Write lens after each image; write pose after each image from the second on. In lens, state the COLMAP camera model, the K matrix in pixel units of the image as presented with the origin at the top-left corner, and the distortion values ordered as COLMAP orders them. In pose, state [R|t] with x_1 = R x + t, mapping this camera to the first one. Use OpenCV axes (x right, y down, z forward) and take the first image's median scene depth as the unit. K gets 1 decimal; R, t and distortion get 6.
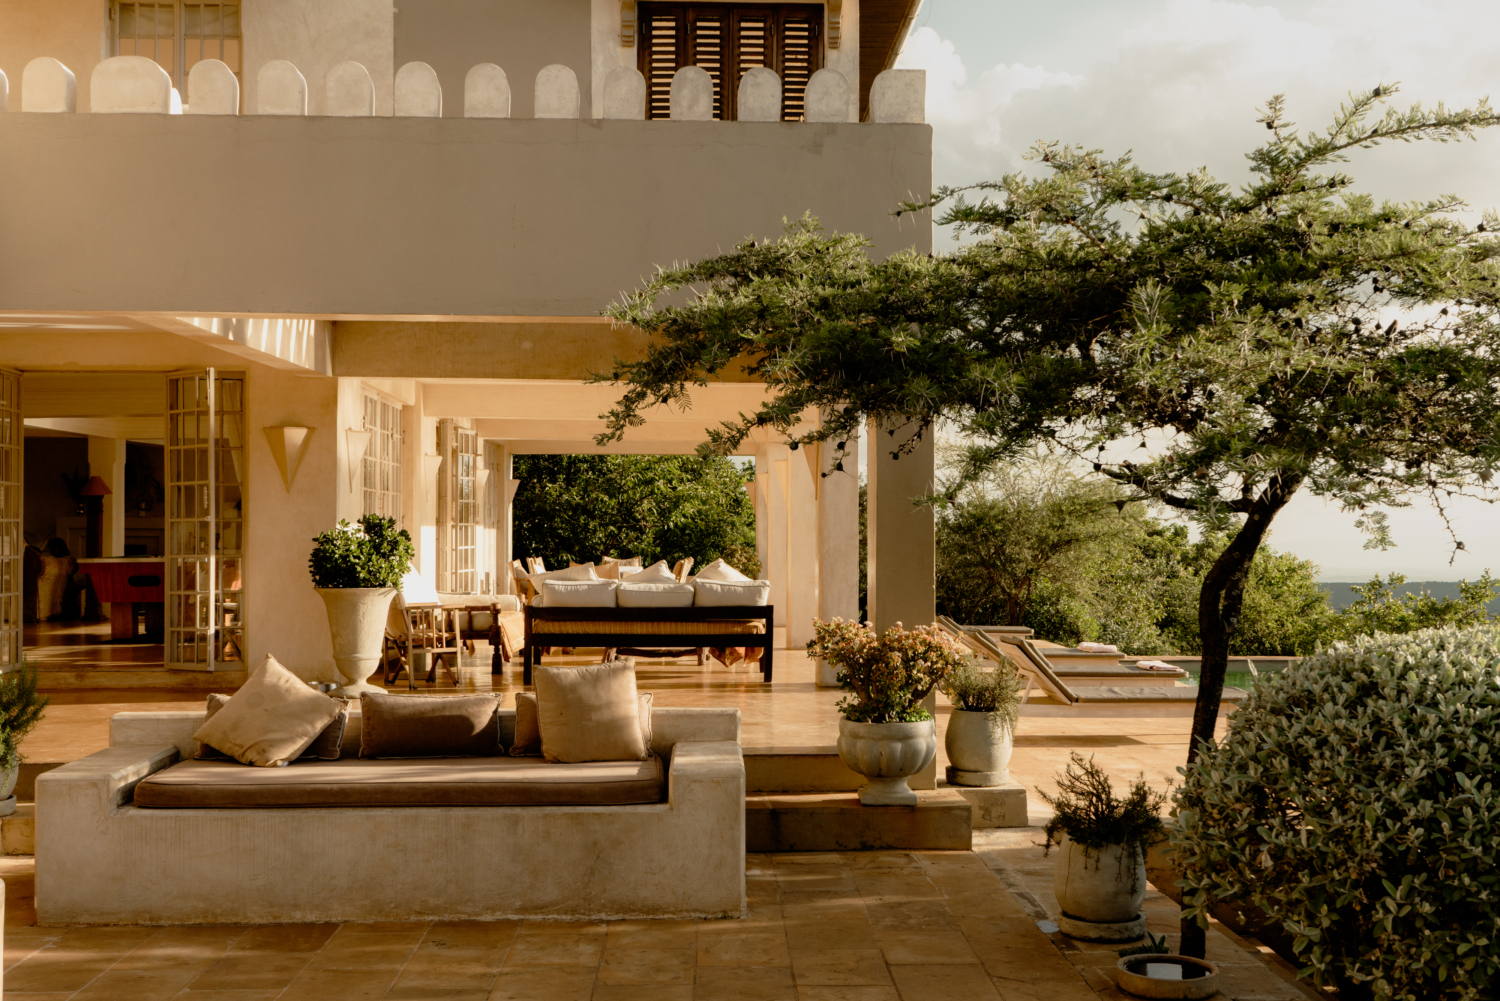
lens RADIAL K [[1556.3, 0, 750.0], [0, 1556.3, 500.5], [0, 0, 1]] dist [0.056831, 0.053158]
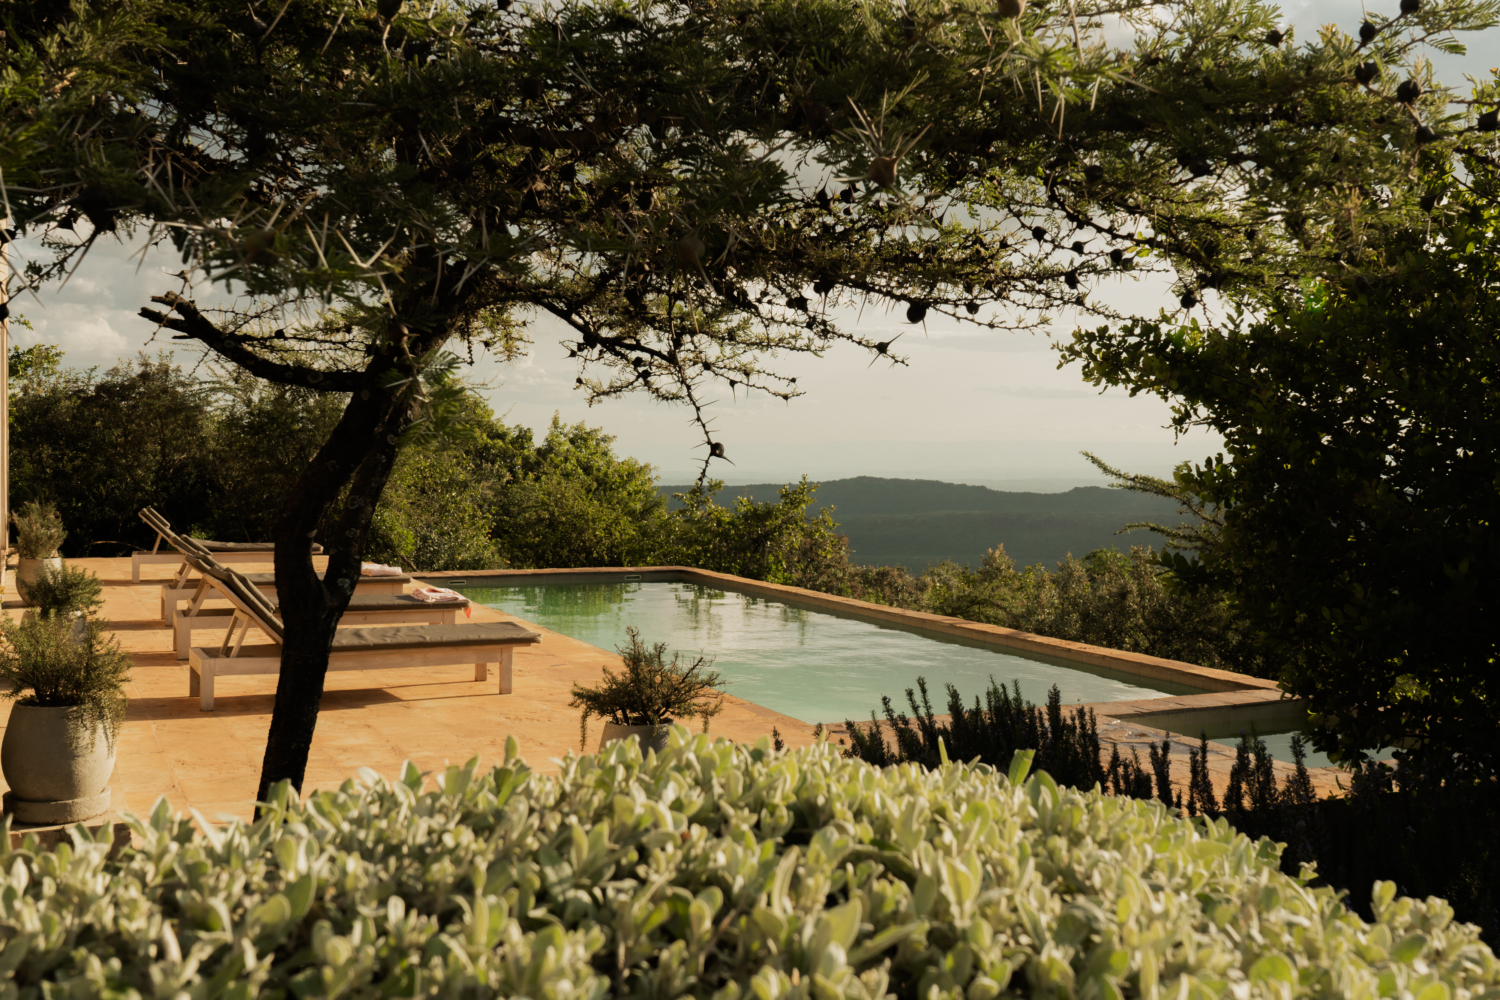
lens RADIAL K [[1481.2, 0, 750.0], [0, 1481.2, 500.0], [0, 0, 1]] dist [0.192838, 0.000948]
pose [[0.923931, -0.007505, 0.382486, 0.198346], [-0.016490, 0.998097, 0.059418, 0.010874], [-0.382204, -0.061205, 0.922049, 0.372324]]
